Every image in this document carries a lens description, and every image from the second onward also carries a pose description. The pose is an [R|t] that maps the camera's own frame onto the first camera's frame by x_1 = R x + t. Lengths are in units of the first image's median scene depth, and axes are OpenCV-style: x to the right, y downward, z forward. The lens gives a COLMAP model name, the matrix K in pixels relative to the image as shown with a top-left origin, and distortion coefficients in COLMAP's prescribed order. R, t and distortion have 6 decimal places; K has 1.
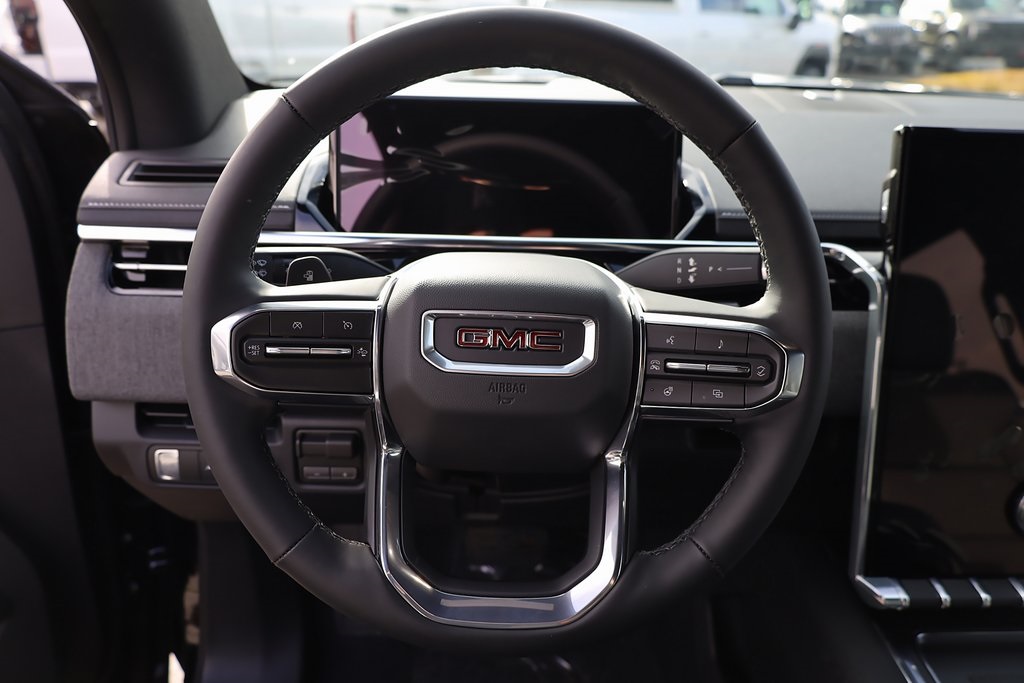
lens RADIAL K [[704.5, 0, 477.9], [0, 704.5, 339.1], [0, 0, 1]] dist [0.000330, -0.005357]
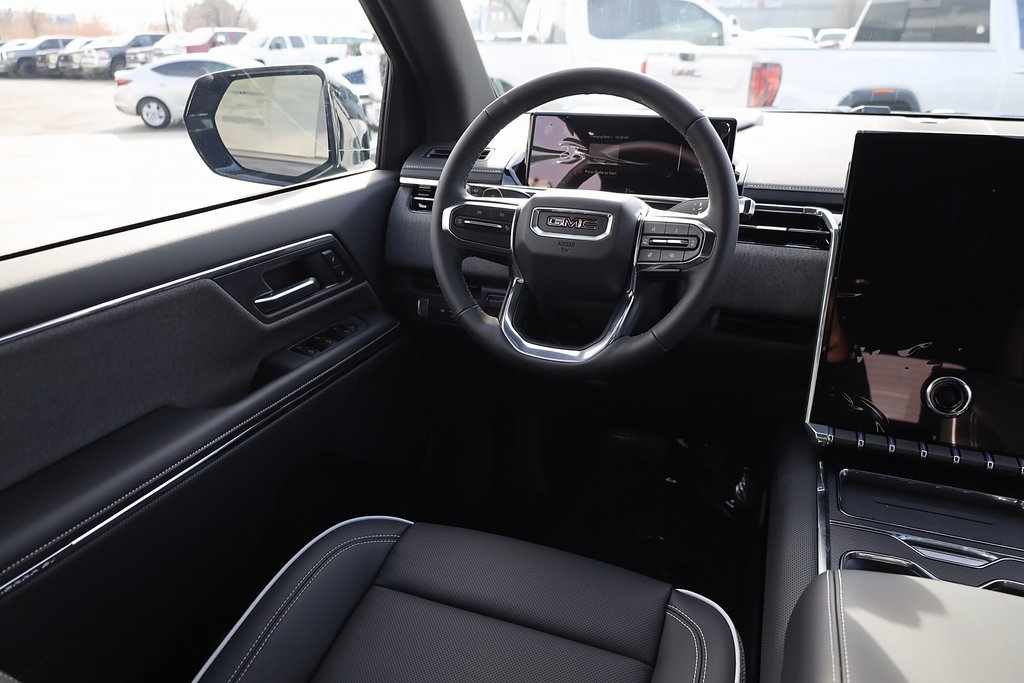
lens RADIAL K [[704.5, 0, 477.9], [0, 704.5, 339.1], [0, 0, 1]] dist [0.000330, -0.005357]
pose [[0.913138, 0.105975, -0.393635, 0.644232], [-0.122411, 0.992337, -0.016807, 0.408008], [0.388837, 0.063532, 0.919113, -0.996595]]
